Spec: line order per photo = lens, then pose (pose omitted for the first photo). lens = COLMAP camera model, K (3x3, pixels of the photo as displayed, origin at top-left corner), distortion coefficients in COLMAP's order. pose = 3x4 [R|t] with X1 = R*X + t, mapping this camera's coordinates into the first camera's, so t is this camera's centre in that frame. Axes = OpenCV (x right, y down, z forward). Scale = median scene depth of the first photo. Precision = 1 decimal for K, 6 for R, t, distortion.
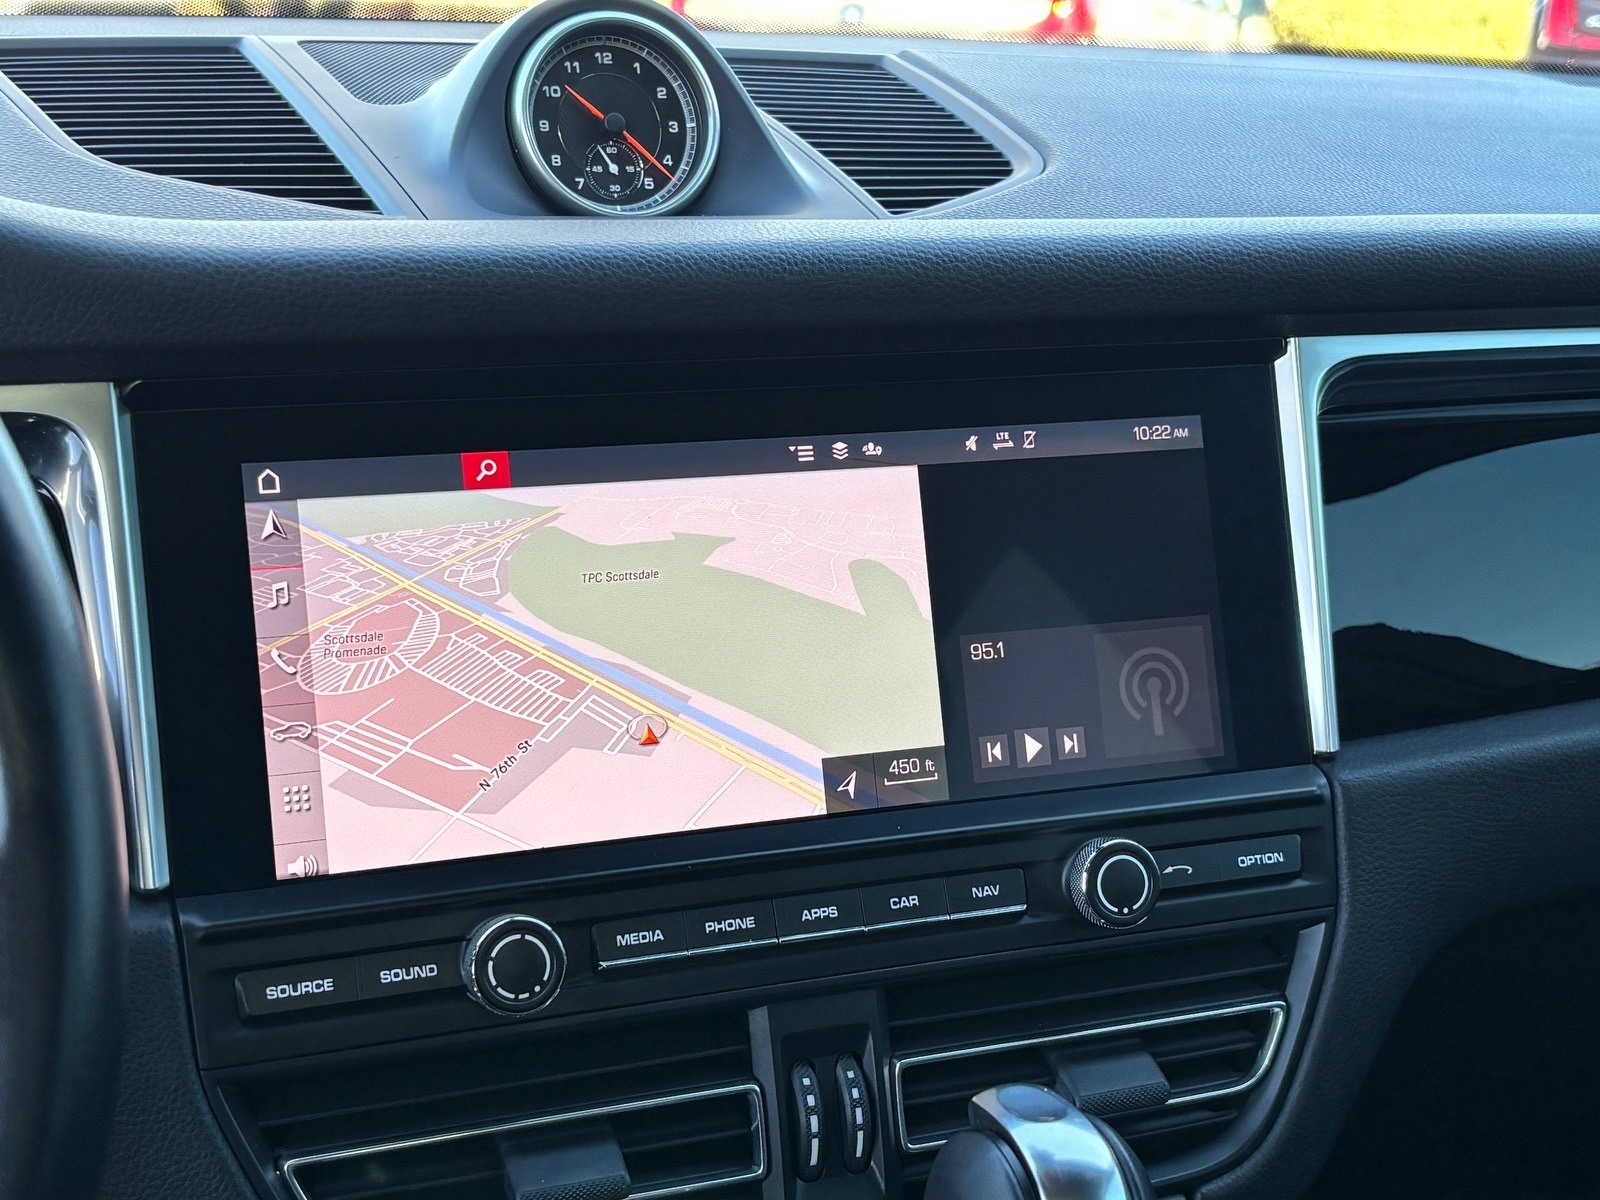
lens RADIAL K [[2334.0, 0, 804.9], [0, 2334.0, 602.4], [0, 0, 1]] dist [0.131296, 0.000000]
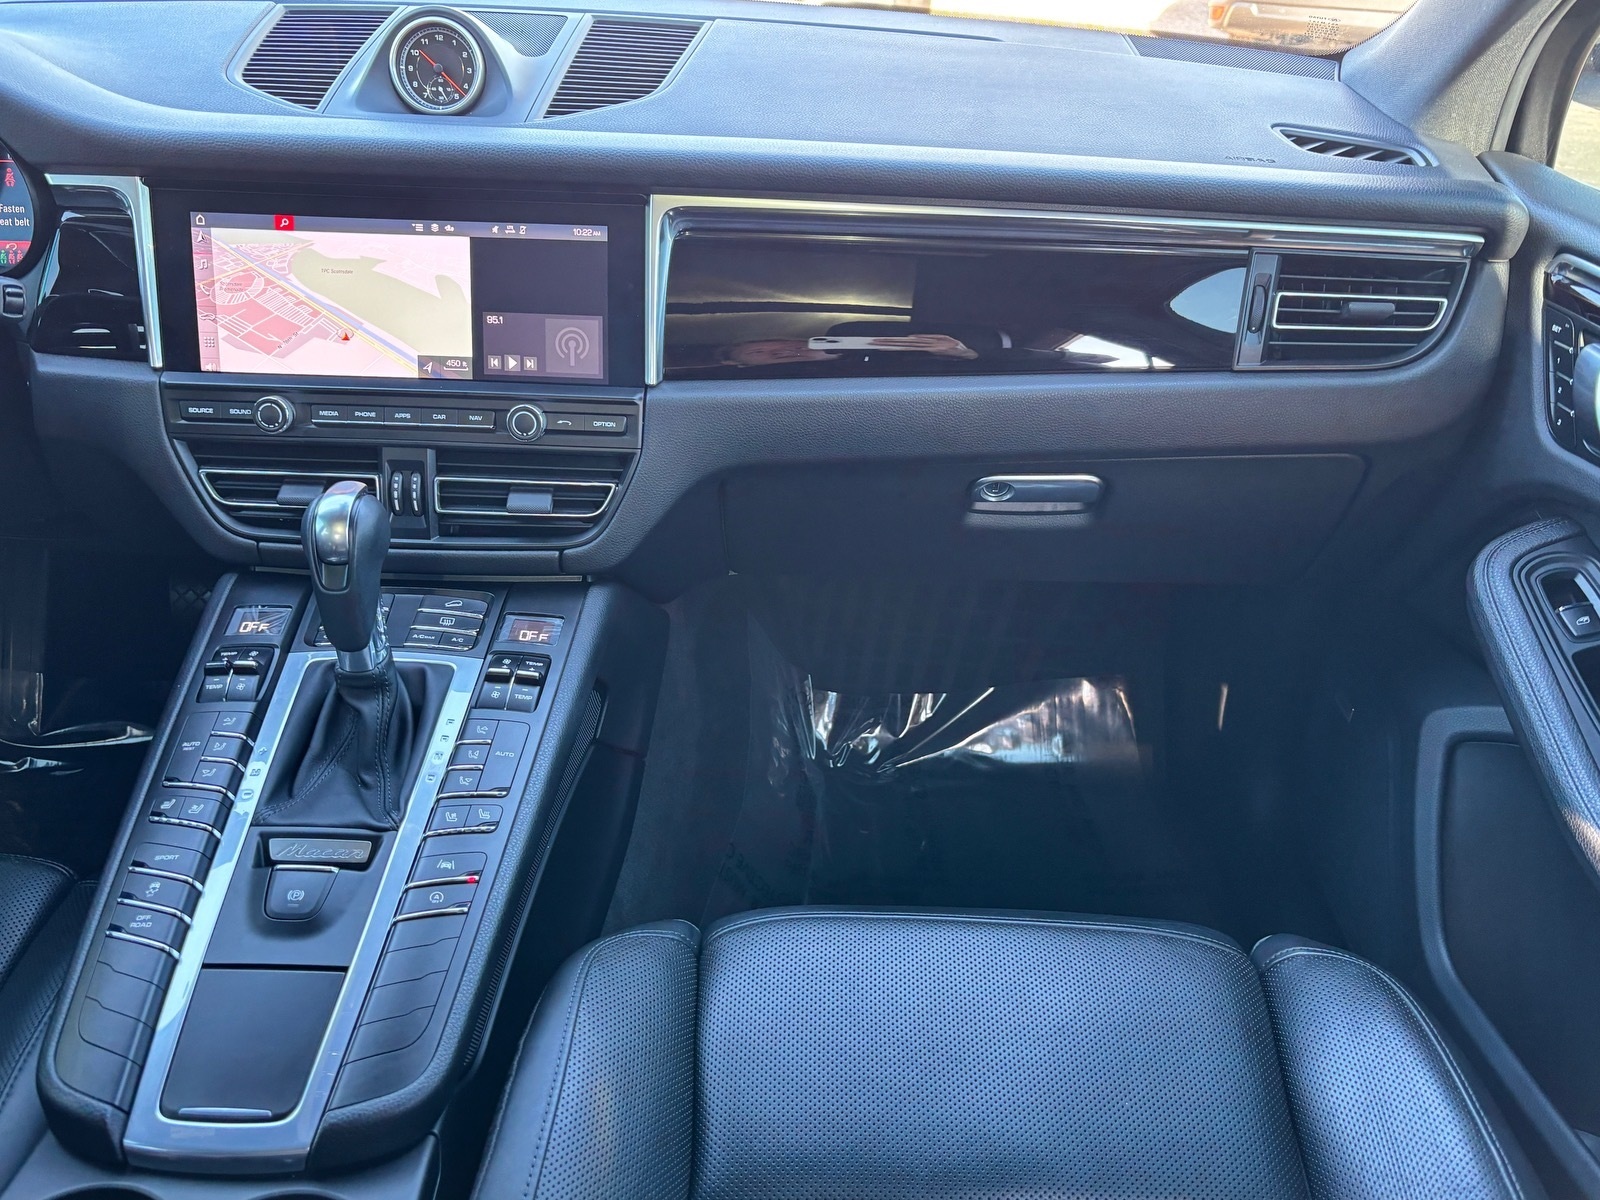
lens RADIAL K [[1280.8, 0, 807.1], [0, 1280.8, 591.9], [0, 0, 1]] dist [0.027656, -0.025325]
pose [[0.922209, 0.194706, -0.334097, 0.908986], [-0.104356, 0.957242, 0.269811, -0.105947], [0.372346, -0.213957, 0.903095, -0.140866]]
